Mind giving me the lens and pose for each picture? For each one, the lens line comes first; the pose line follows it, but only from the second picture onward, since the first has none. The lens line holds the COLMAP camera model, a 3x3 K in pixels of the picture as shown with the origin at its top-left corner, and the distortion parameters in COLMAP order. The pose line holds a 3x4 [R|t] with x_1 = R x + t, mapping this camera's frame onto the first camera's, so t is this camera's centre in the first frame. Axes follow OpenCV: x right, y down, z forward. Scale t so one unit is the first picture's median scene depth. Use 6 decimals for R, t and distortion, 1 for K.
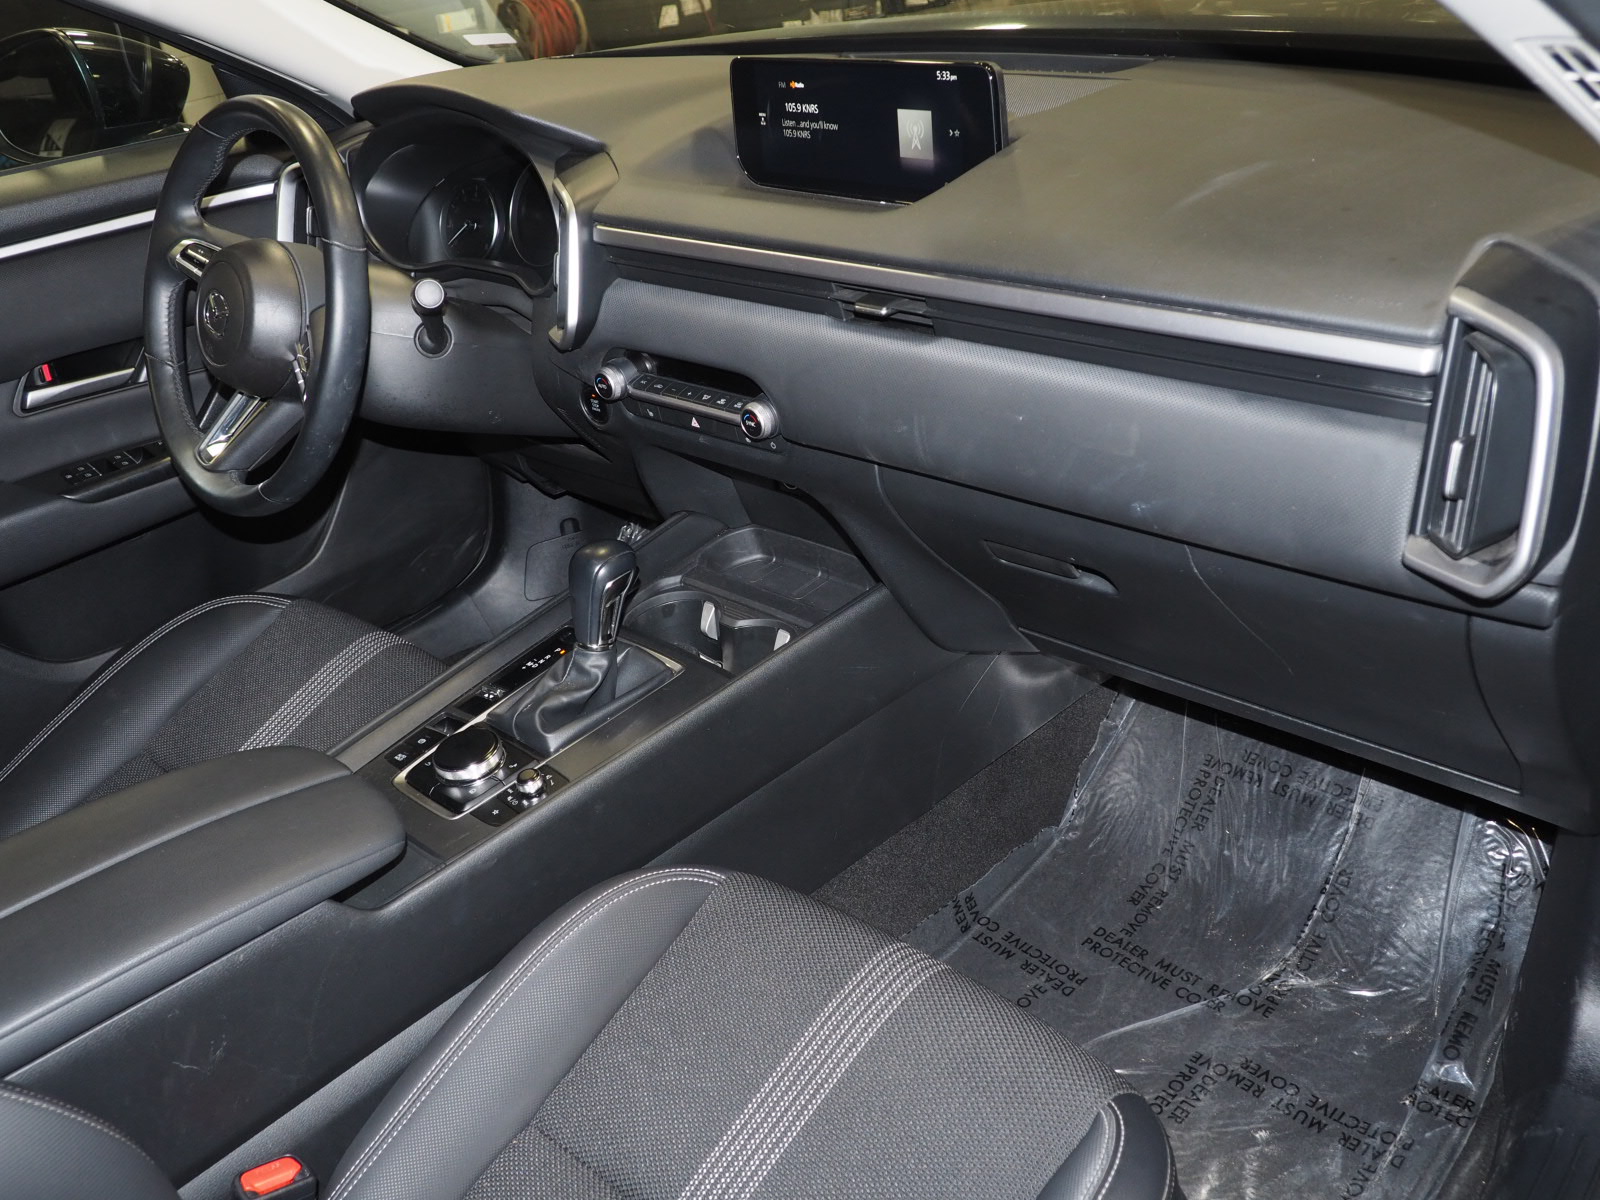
lens RADIAL K [[1424.9, 0, 800.0], [0, 1424.9, 600.0], [0, 0, 1]] dist [-0.004998, -0.005866]
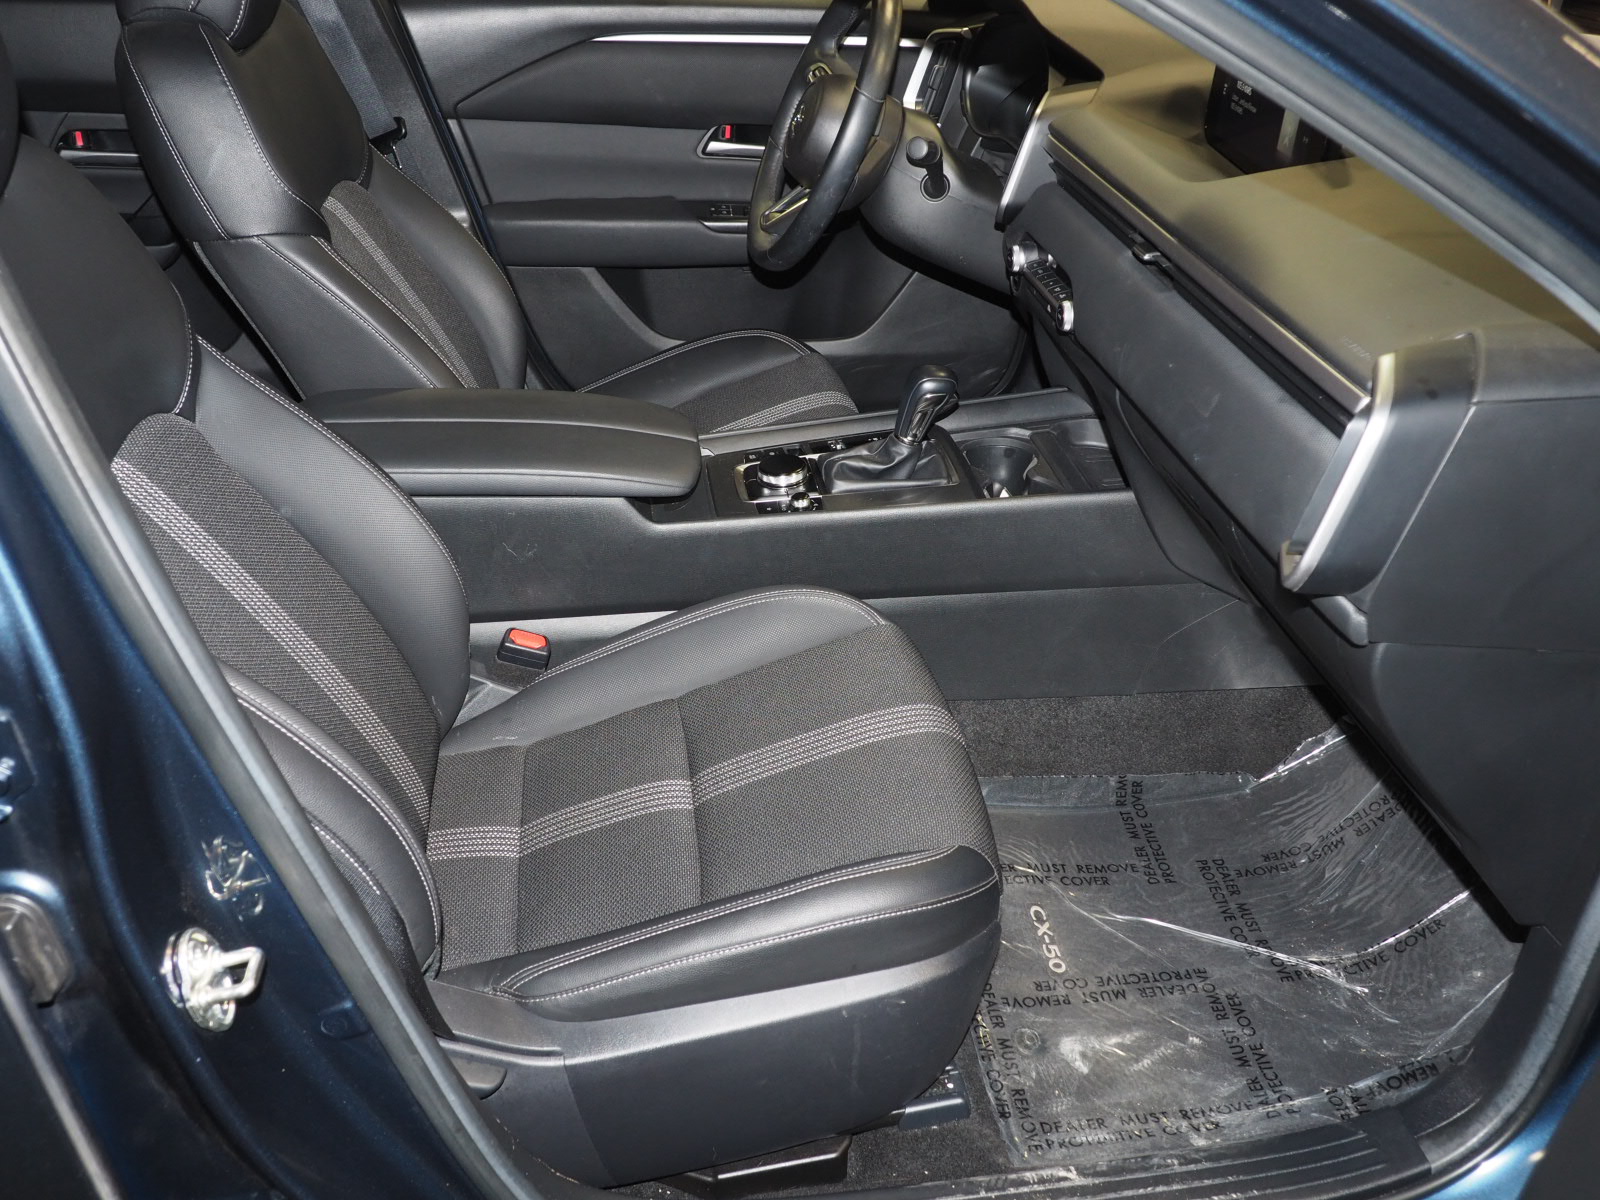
lens RADIAL K [[1424.9, 0, 800.0], [0, 1424.9, 600.0], [0, 0, 1]] dist [-0.004998, -0.005866]
pose [[0.778607, 0.430017, -0.457007, 0.426571], [-0.394581, 0.901793, 0.176284, -0.026469], [0.487931, 0.043070, 0.871819, -0.181505]]
